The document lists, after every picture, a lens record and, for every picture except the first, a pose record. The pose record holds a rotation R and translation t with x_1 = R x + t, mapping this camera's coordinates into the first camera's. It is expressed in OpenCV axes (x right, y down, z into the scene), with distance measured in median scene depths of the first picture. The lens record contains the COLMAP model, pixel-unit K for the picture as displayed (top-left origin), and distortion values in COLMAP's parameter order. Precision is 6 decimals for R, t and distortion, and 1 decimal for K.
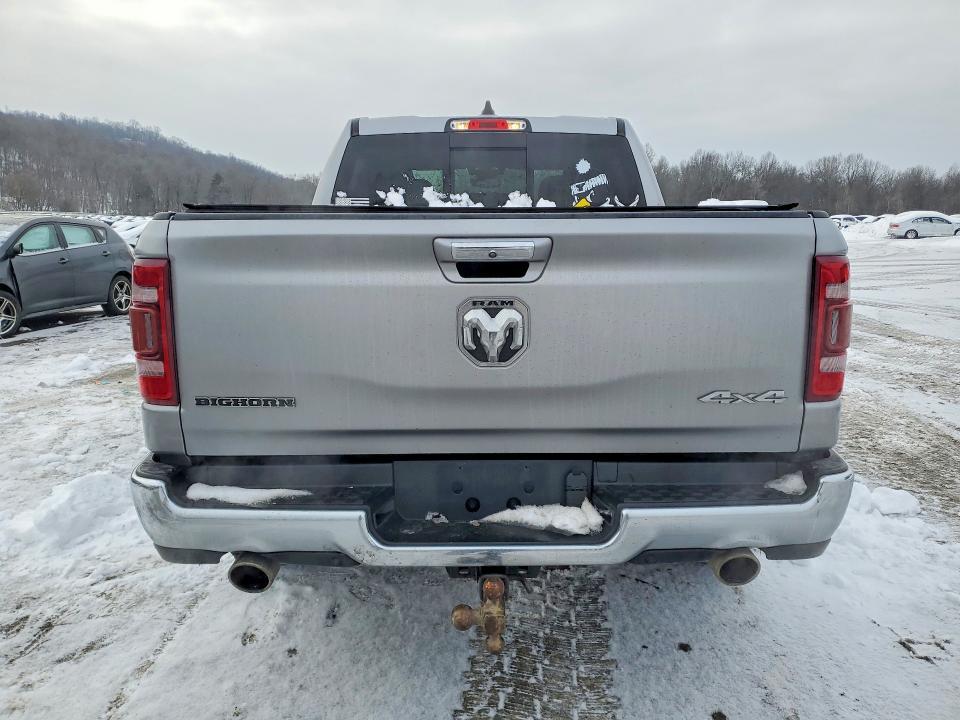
lens RADIAL K [[776.3, 0, 486.7], [0, 776.3, 358.6], [0, 0, 1]] dist [0.008832, 0.022878]
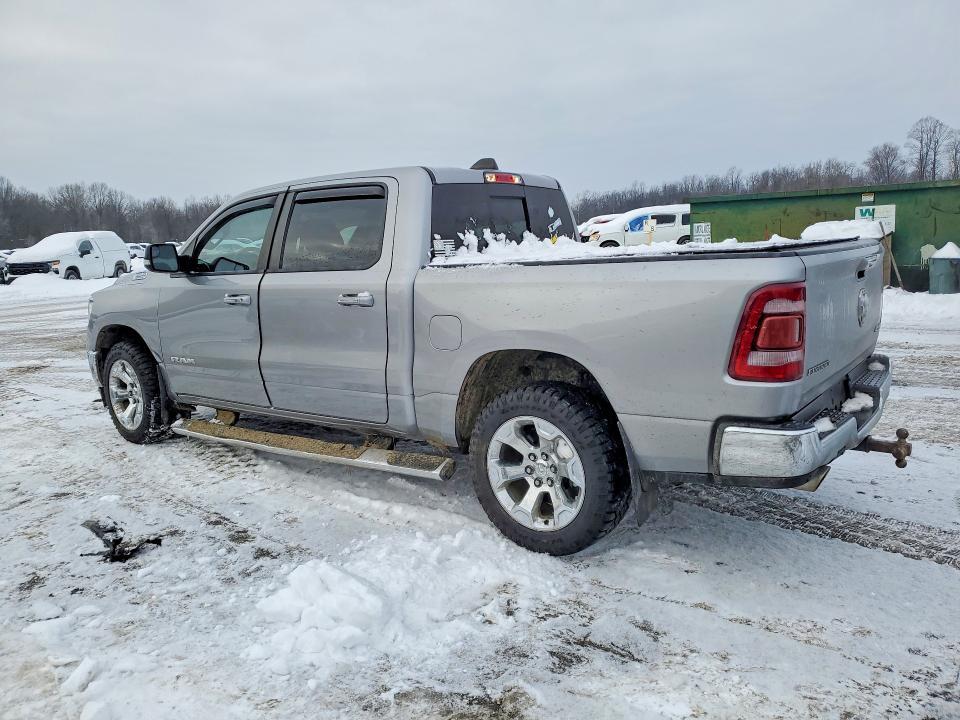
lens RADIAL K [[776.3, 0, 488.9], [0, 776.3, 360.2], [0, 0, 1]] dist [0.008832, 0.022878]
pose [[0.582867, -0.149749, 0.798650, -1.046632], [0.175107, 0.982927, 0.056505, -0.090083], [-0.793476, 0.106914, 0.599137, 0.307414]]
